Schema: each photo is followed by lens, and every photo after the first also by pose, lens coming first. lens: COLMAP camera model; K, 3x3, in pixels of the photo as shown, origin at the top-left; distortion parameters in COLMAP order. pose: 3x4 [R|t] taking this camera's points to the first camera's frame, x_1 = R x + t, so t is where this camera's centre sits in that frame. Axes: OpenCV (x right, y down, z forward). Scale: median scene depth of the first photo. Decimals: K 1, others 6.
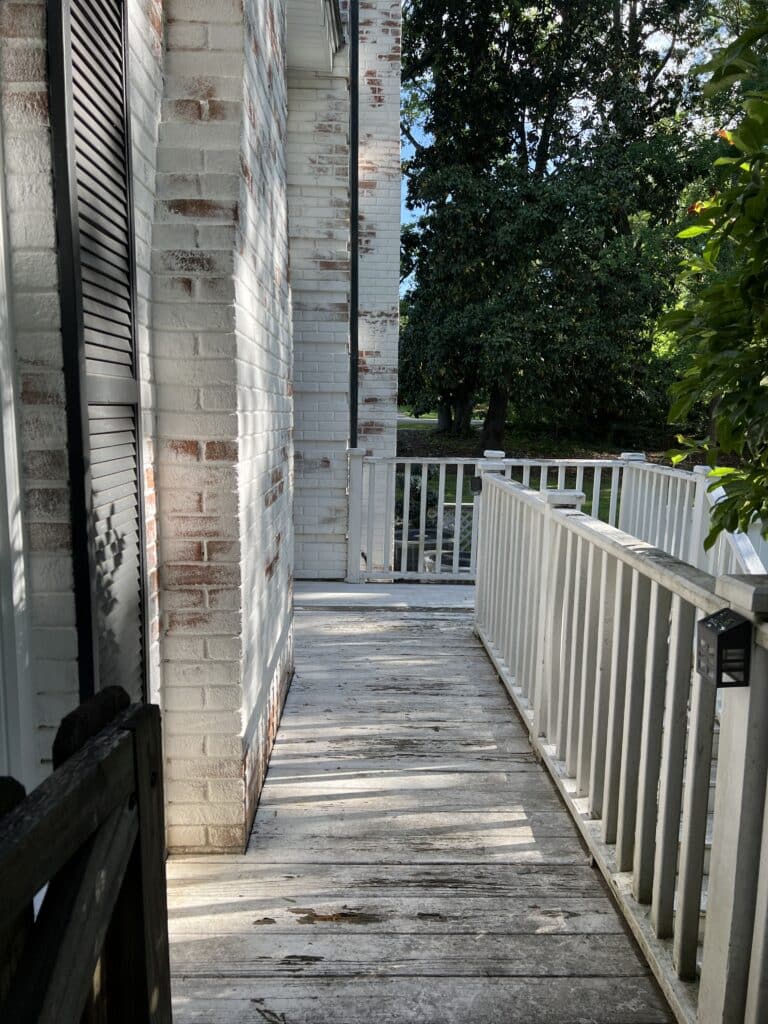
lens RADIAL K [[769.2, 0, 384.1], [0, 769.2, 515.9], [0, 0, 1]] dist [0.027272, -0.028604]
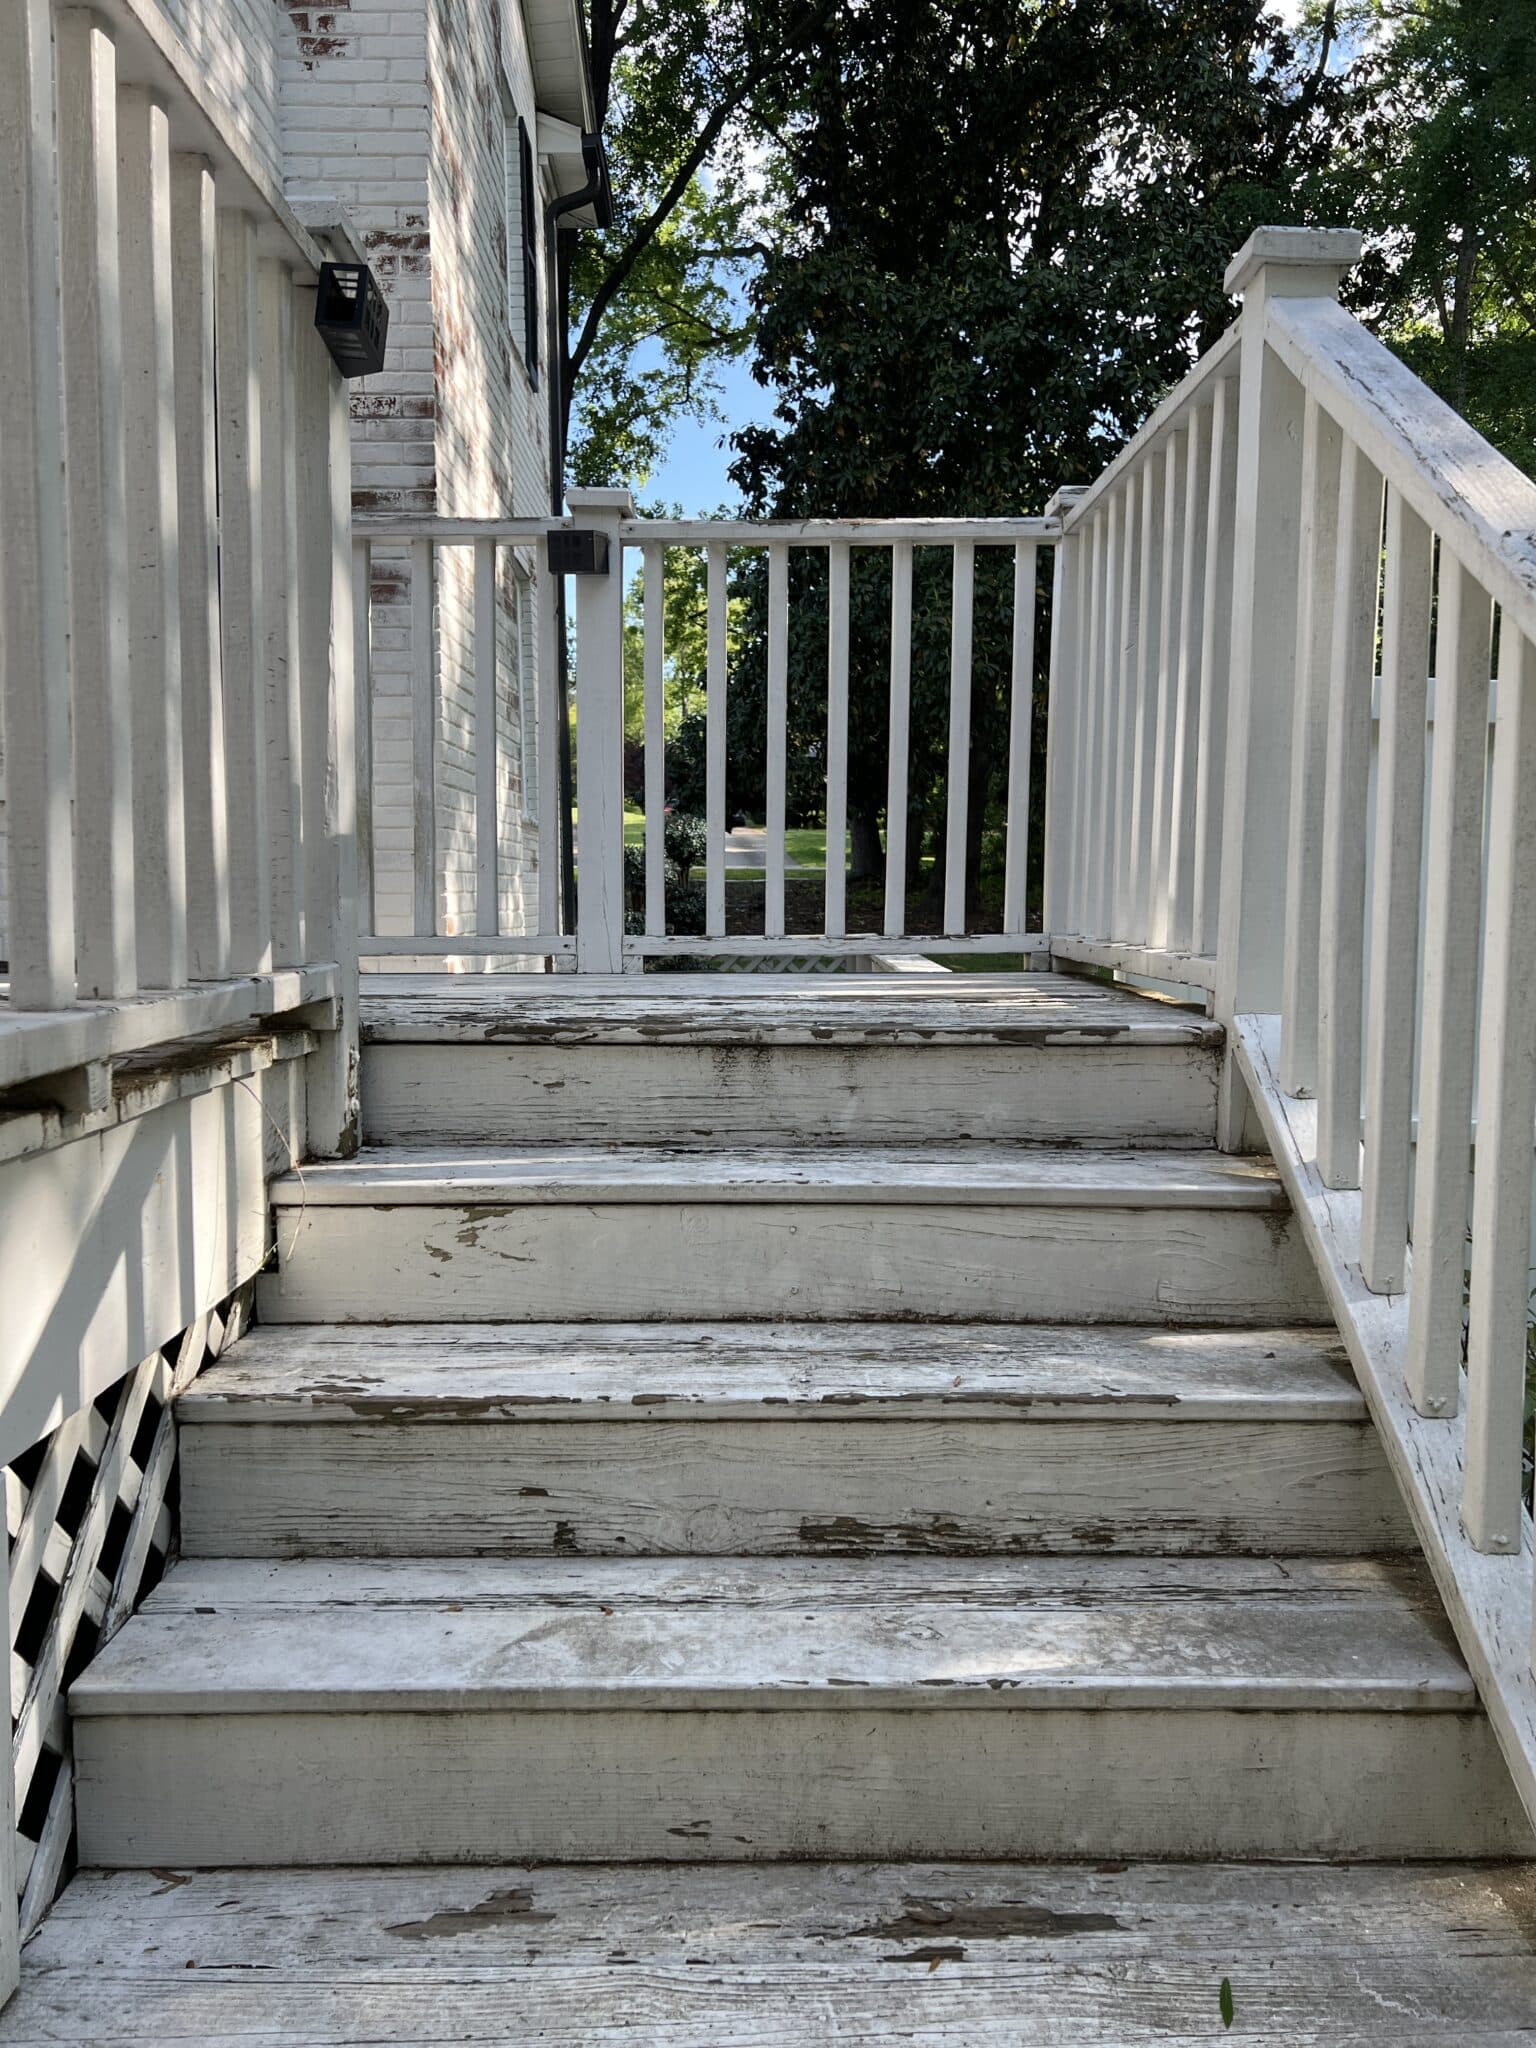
lens RADIAL K [[1538.4, 0, 768.7], [0, 1538.4, 1019.5], [0, 0, 1]] dist [0.027272, -0.028604]
pose [[0.999525, -0.022595, -0.020958, 0.172665], [0.021417, 0.998265, -0.054844, 0.118043], [0.022160, 0.054369, 0.998275, 0.349027]]
